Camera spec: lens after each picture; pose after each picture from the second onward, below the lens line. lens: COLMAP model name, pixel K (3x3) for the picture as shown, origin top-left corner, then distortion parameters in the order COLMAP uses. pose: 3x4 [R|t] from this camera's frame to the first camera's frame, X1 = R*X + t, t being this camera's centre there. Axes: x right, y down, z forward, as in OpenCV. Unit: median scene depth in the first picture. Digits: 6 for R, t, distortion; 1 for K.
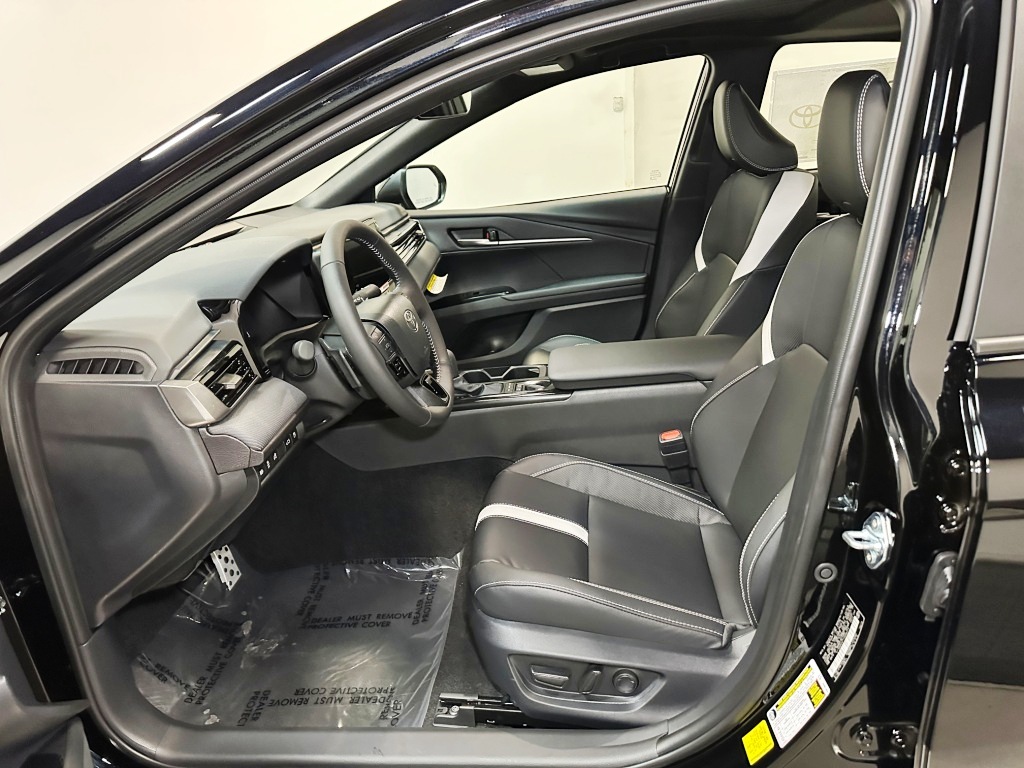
lens RADIAL K [[727.2, 0, 519.8], [0, 727.2, 385.3], [0, 0, 1]] dist [0.075369, -0.077829]
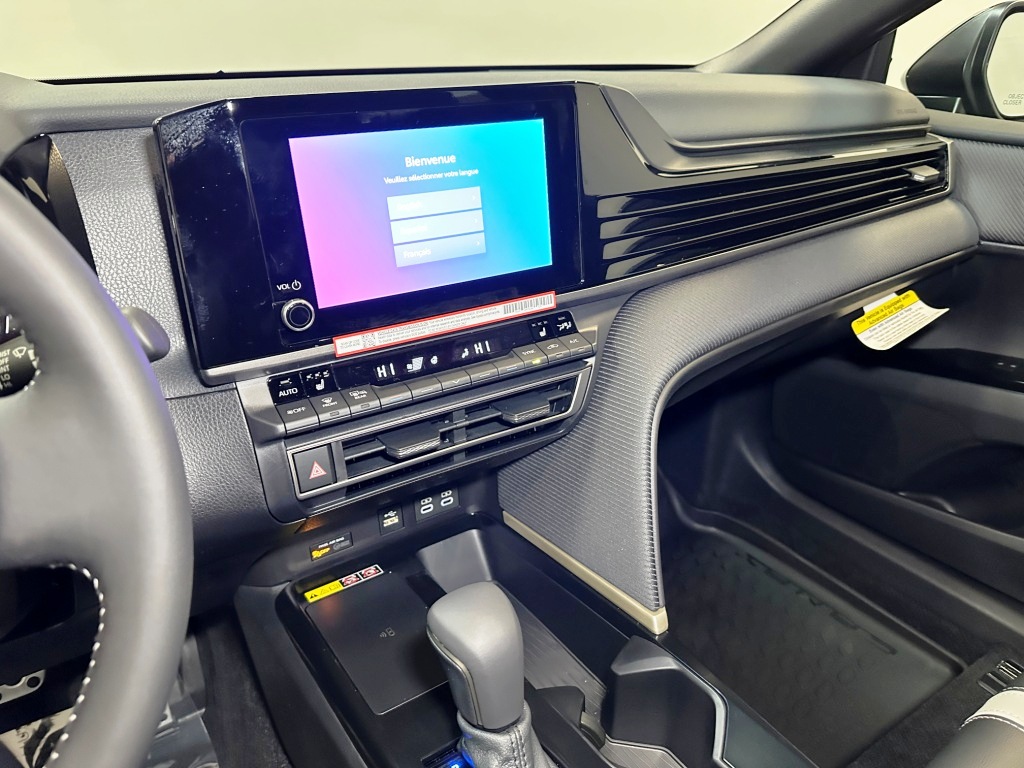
lens RADIAL K [[727.2, 0, 514.0], [0, 727.2, 390.1], [0, 0, 1]] dist [0.075369, -0.077829]
pose [[0.608298, 0.409276, -0.680049, 0.047244], [-0.315874, 0.910857, 0.265637, -0.195425], [0.728146, 0.053223, 0.683352, 0.817621]]
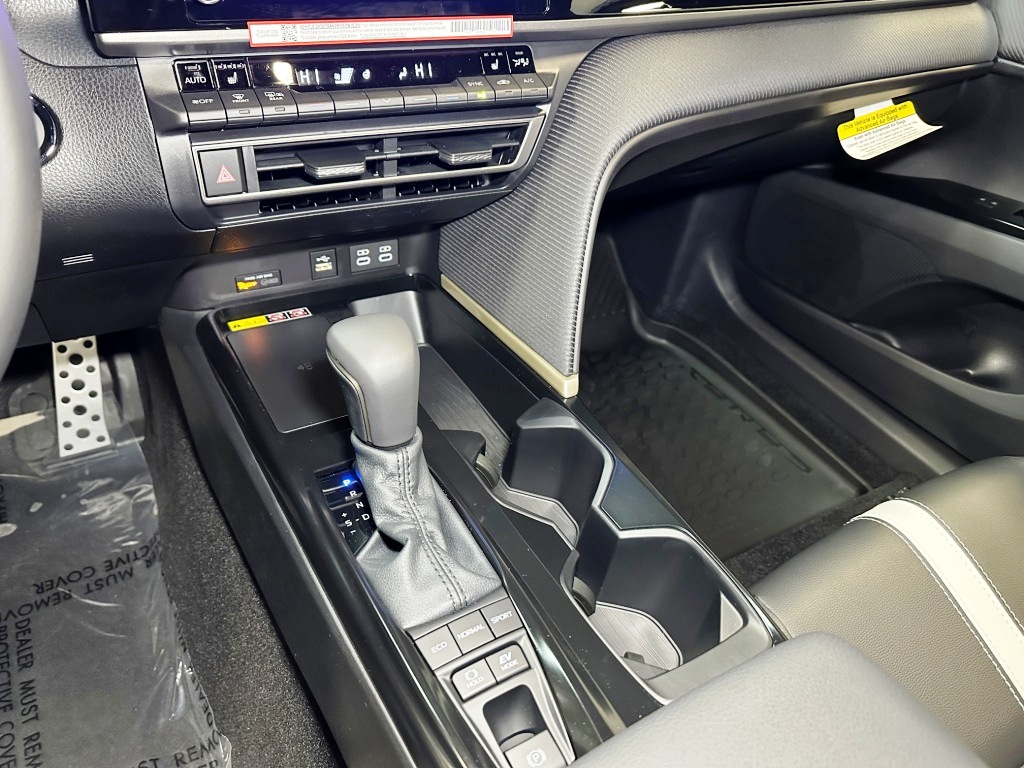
lens RADIAL K [[727.2, 0, 517.0], [0, 727.2, 386.0], [0, 0, 1]] dist [0.075369, -0.077829]
pose [[0.552334, 0.631844, -0.543783, 0.073470], [-0.435588, 0.774928, 0.457984, -0.174559], [0.710767, -0.016094, 0.703243, 0.846026]]
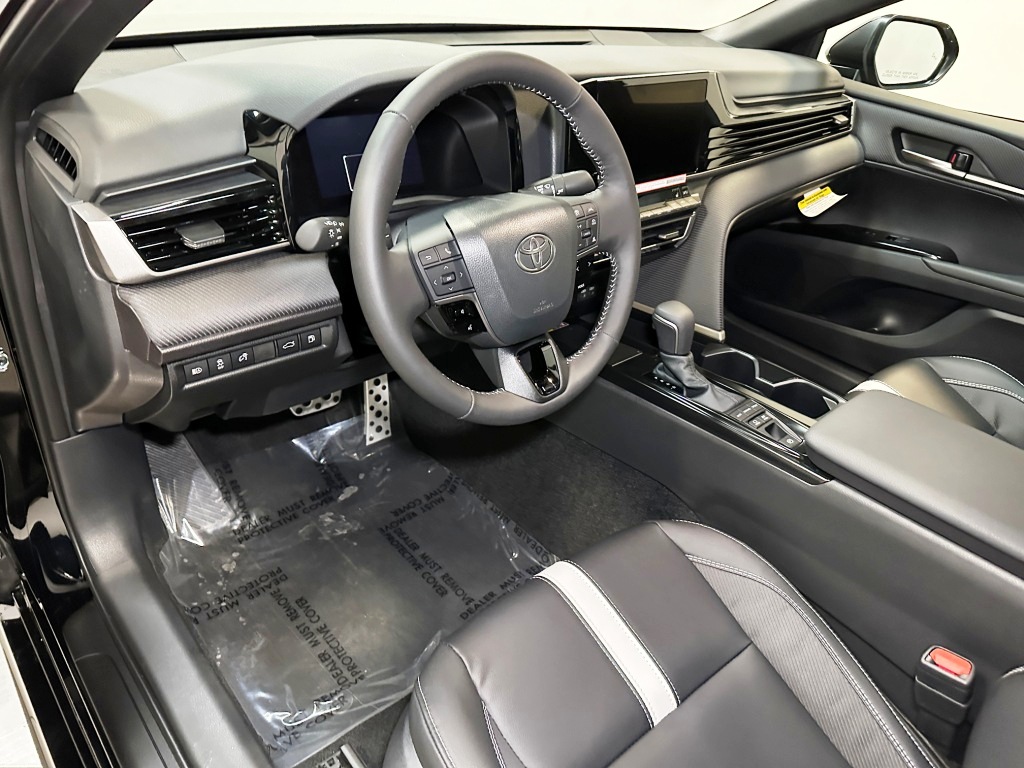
lens RADIAL K [[727.2, 0, 505.8], [0, 727.2, 382.9], [0, 0, 1]] dist [0.075369, -0.077829]
pose [[0.700419, 0.492846, -0.516252, 0.150478], [-0.378939, 0.869733, 0.316179, -0.135592], [0.604829, -0.025829, 0.795936, 0.388839]]
